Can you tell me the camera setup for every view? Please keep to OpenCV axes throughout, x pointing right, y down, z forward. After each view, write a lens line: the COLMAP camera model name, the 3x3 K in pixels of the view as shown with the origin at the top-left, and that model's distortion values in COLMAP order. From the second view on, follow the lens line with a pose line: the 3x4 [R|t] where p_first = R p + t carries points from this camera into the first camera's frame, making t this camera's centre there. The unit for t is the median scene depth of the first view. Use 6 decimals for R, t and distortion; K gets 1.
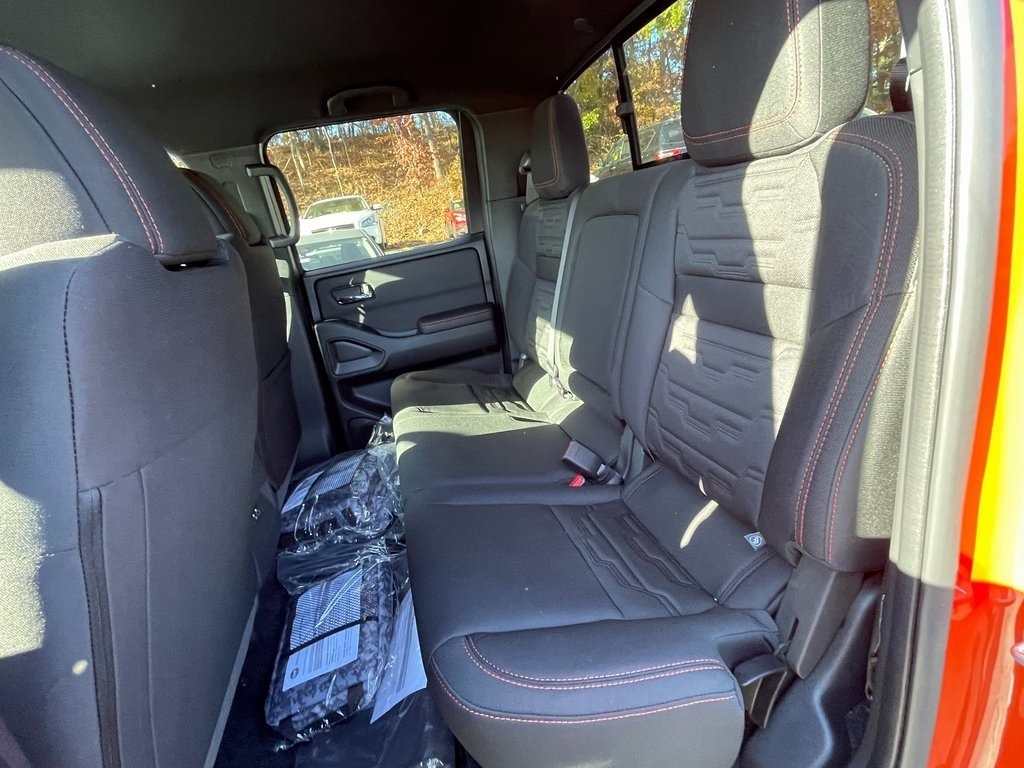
lens RADIAL K [[505.6, 0, 513.1], [0, 505.6, 384.3], [0, 0, 1]] dist [-0.009741, 0.003448]
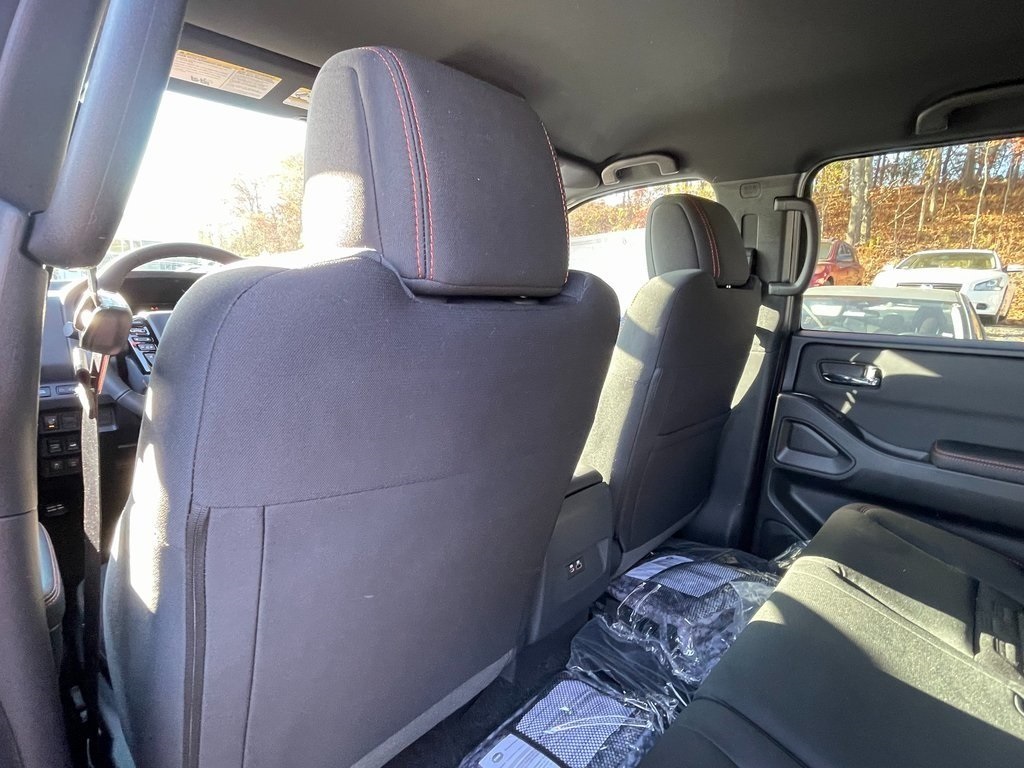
lens RADIAL K [[505.6, 0, 512.6], [0, 505.6, 386.8], [0, 0, 1]] dist [-0.009741, 0.003448]
pose [[0.506188, 0.343363, -0.791123, 0.026546], [-0.389374, 0.909498, 0.145605, -0.082011], [0.769520, 0.234340, 0.594074, 0.197765]]
